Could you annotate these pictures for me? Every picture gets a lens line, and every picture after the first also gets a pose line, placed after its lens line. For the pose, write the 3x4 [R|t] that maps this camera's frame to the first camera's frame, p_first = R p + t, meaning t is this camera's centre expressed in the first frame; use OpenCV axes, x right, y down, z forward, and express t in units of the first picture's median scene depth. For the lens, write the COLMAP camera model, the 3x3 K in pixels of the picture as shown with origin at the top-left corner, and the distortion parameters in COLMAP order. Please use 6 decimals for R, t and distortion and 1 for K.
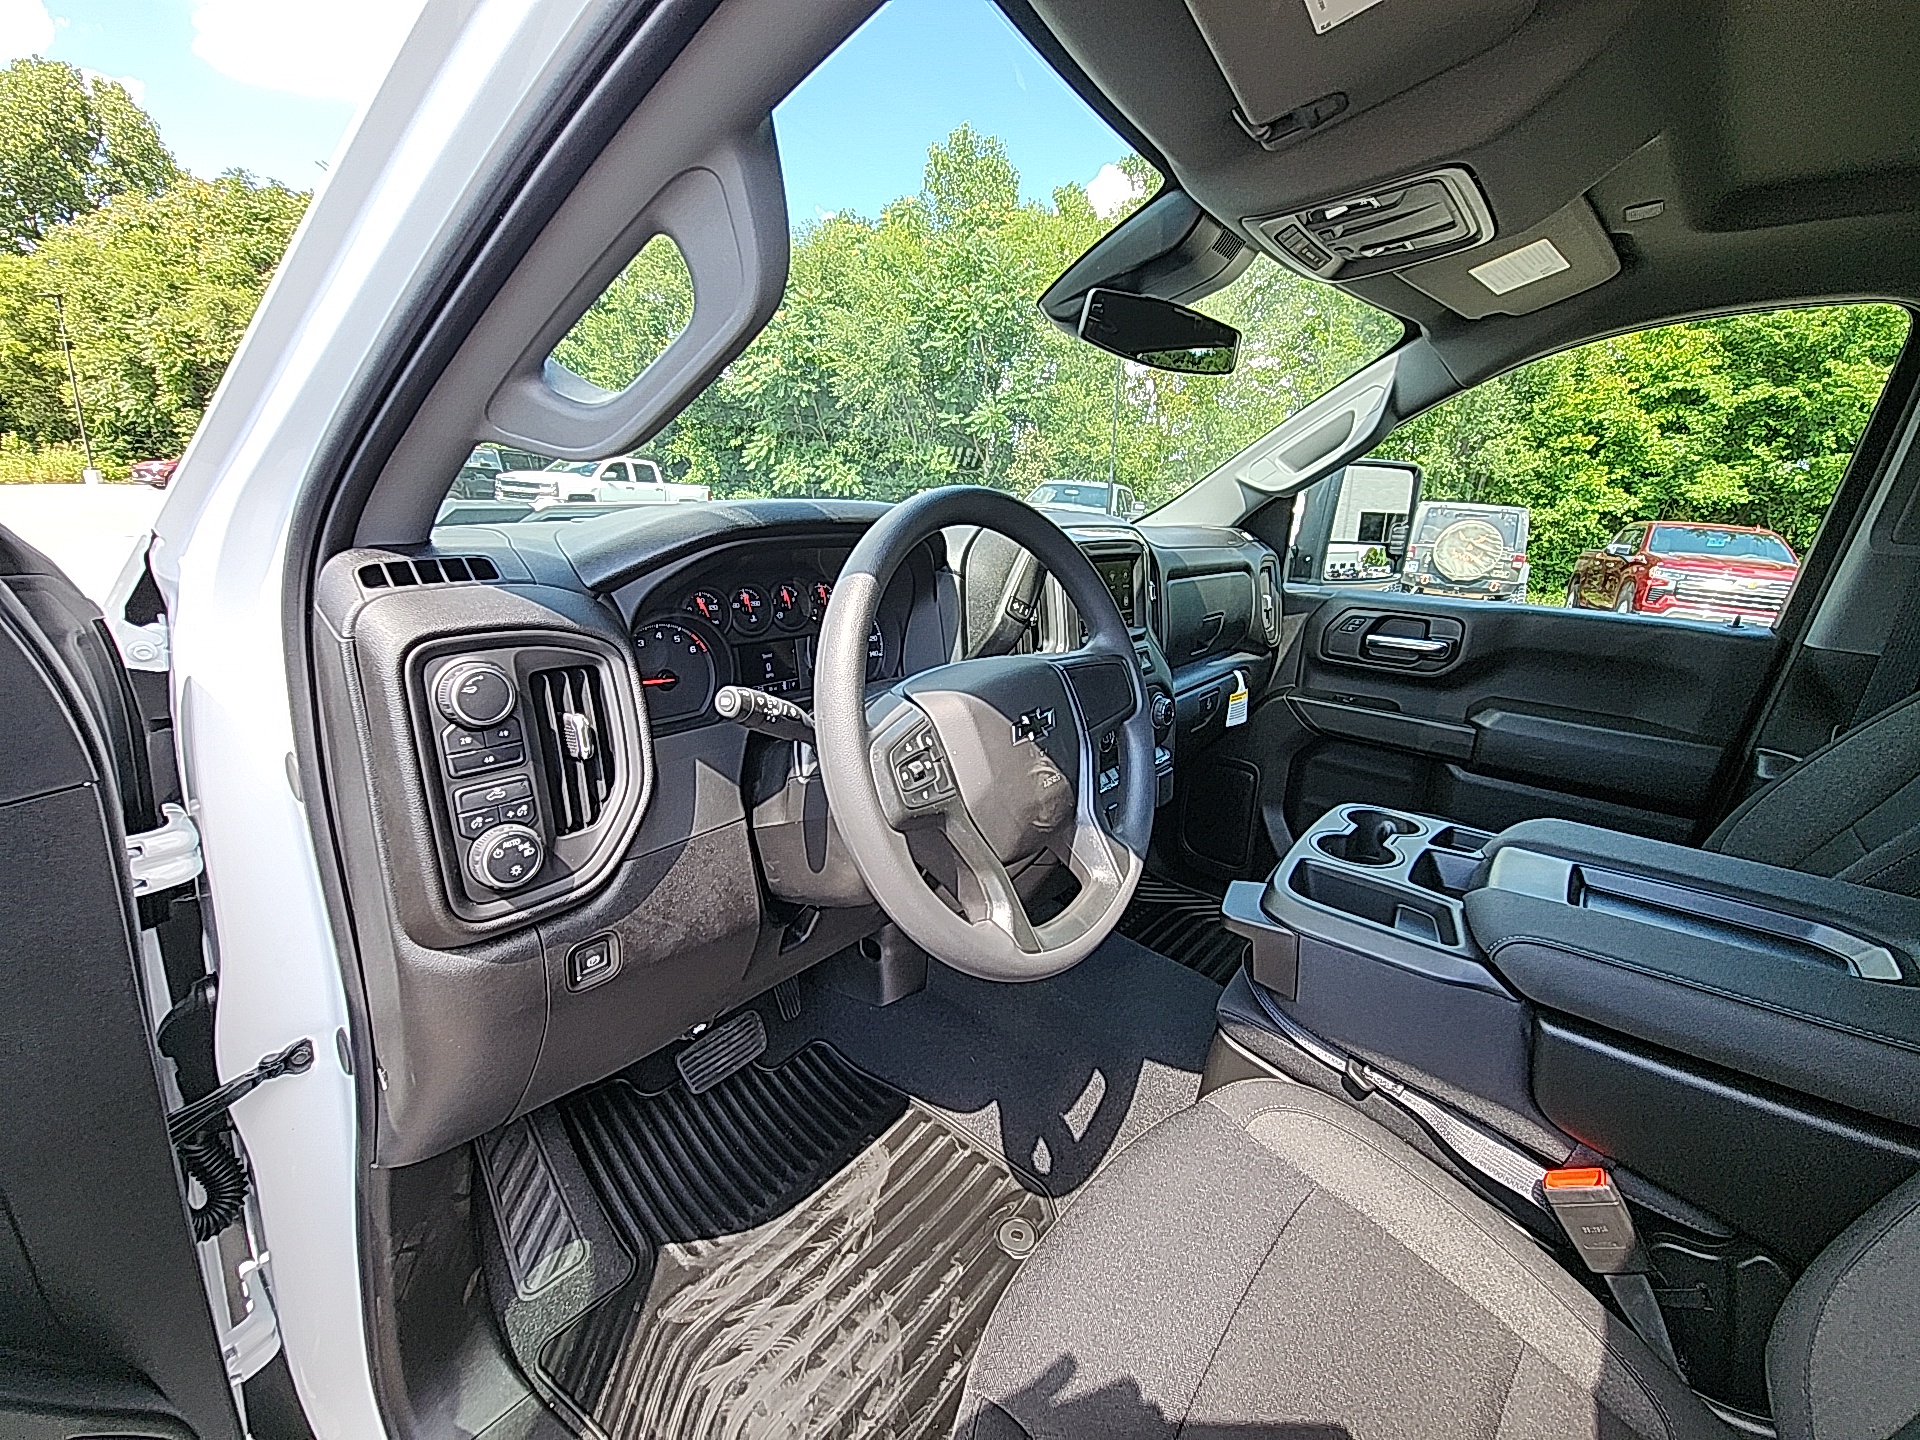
lens RADIAL K [[777.1, 0, 951.9], [0, 777.1, 702.9], [0, 0, 1]] dist [0.017854, -0.010922]
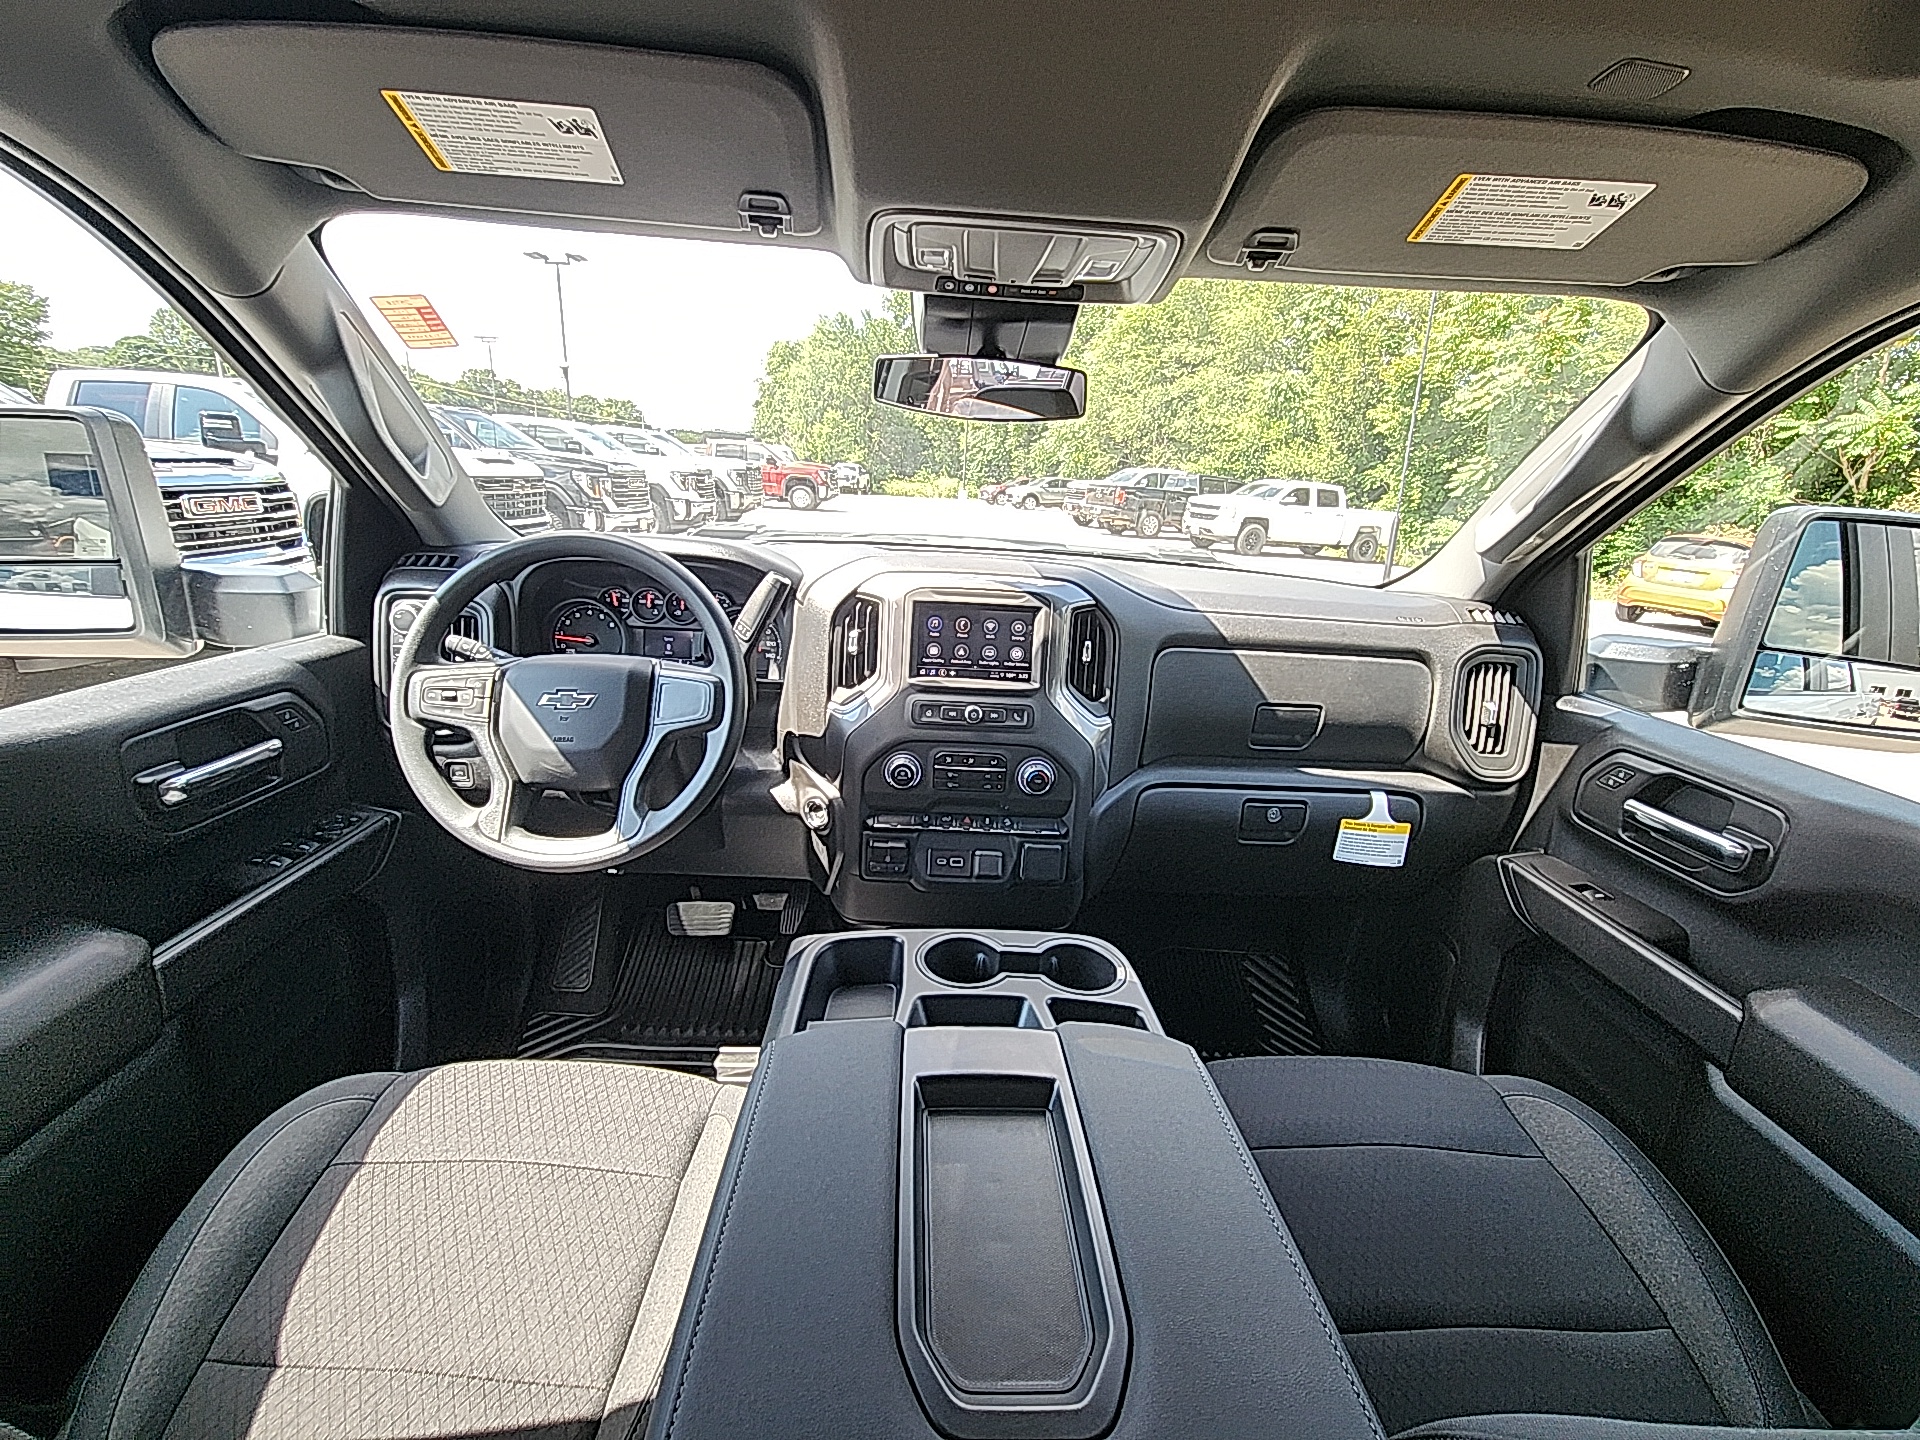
lens RADIAL K [[780.6, 0, 951.4], [0, 780.6, 697.9], [0, 0, 1]] dist [-0.000081, 0.000414]
pose [[0.666286, 0.199151, -0.718611, 0.915975], [-0.223753, 0.972666, 0.062097, -0.125672], [0.711335, 0.119417, 0.692634, 0.296282]]
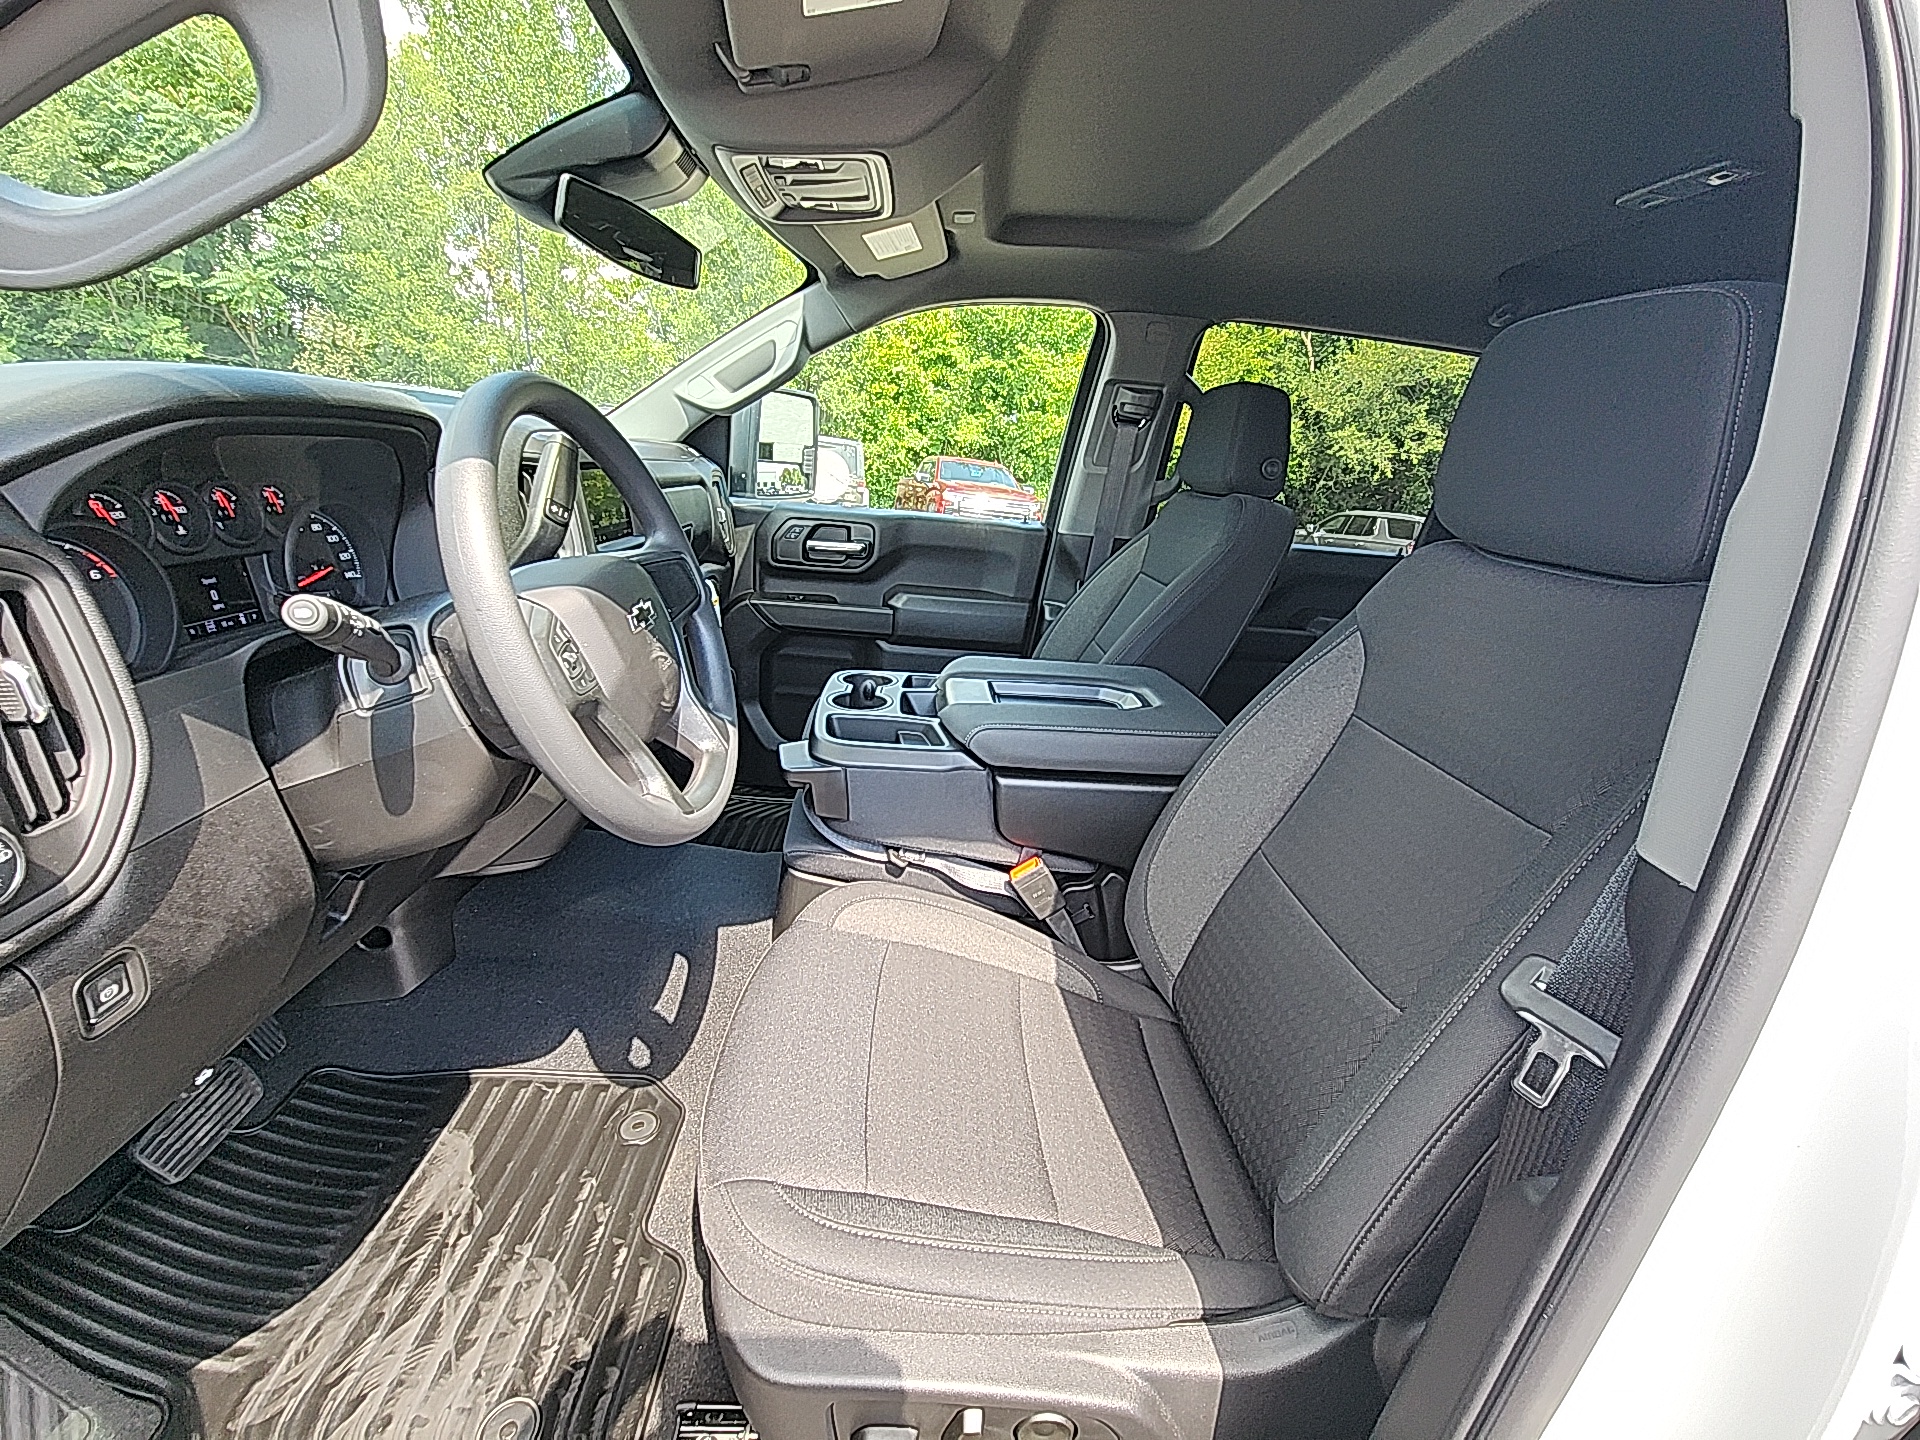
lens RADIAL K [[775.1, 0, 952.1], [0, 775.1, 698.6], [0, 0, 1]] dist [0.019896, -0.013761]
pose [[0.739252, -0.175484, 0.650163, -0.168520], [0.118760, 0.984292, 0.130635, 0.030889], [-0.662875, -0.019358, 0.748480, -0.041769]]
